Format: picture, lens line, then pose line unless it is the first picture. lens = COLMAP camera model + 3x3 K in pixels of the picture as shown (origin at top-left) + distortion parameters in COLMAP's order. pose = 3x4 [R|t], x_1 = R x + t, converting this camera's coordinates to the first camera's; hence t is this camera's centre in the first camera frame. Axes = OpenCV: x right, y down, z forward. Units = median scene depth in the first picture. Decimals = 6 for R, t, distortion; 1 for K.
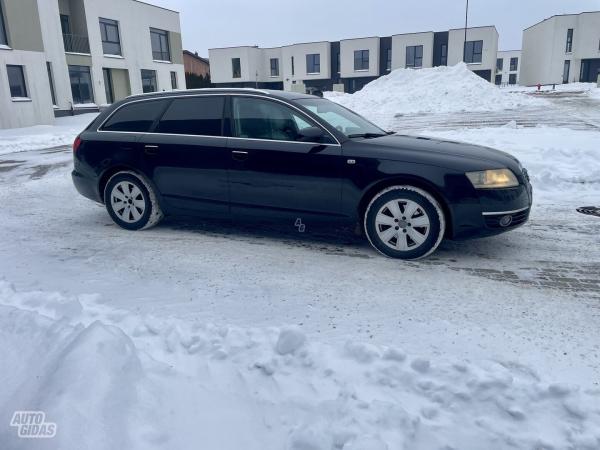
lens RADIAL K [[462.1, 0, 302.8], [0, 462.1, 225.0], [0, 0, 1]] dist [0.044087, -0.038376]
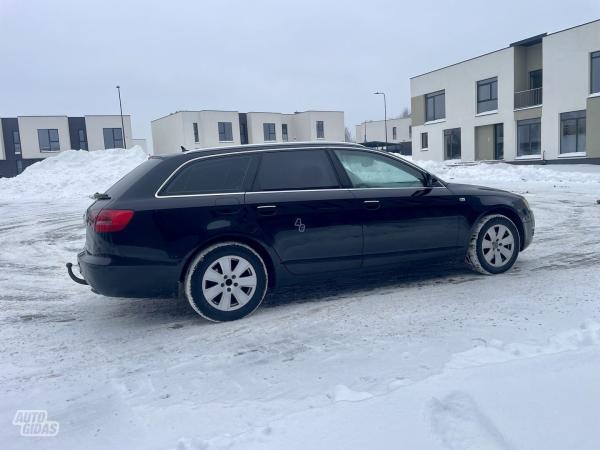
lens RADIAL K [[462.1, 0, 301.5], [0, 462.1, 222.8], [0, 0, 1]] dist [0.044087, -0.038376]
pose [[0.706383, -0.096520, 0.701218, -0.861608], [0.221649, 0.970999, -0.089628, -0.054087], [-0.672231, 0.218736, 0.707291, 0.380013]]
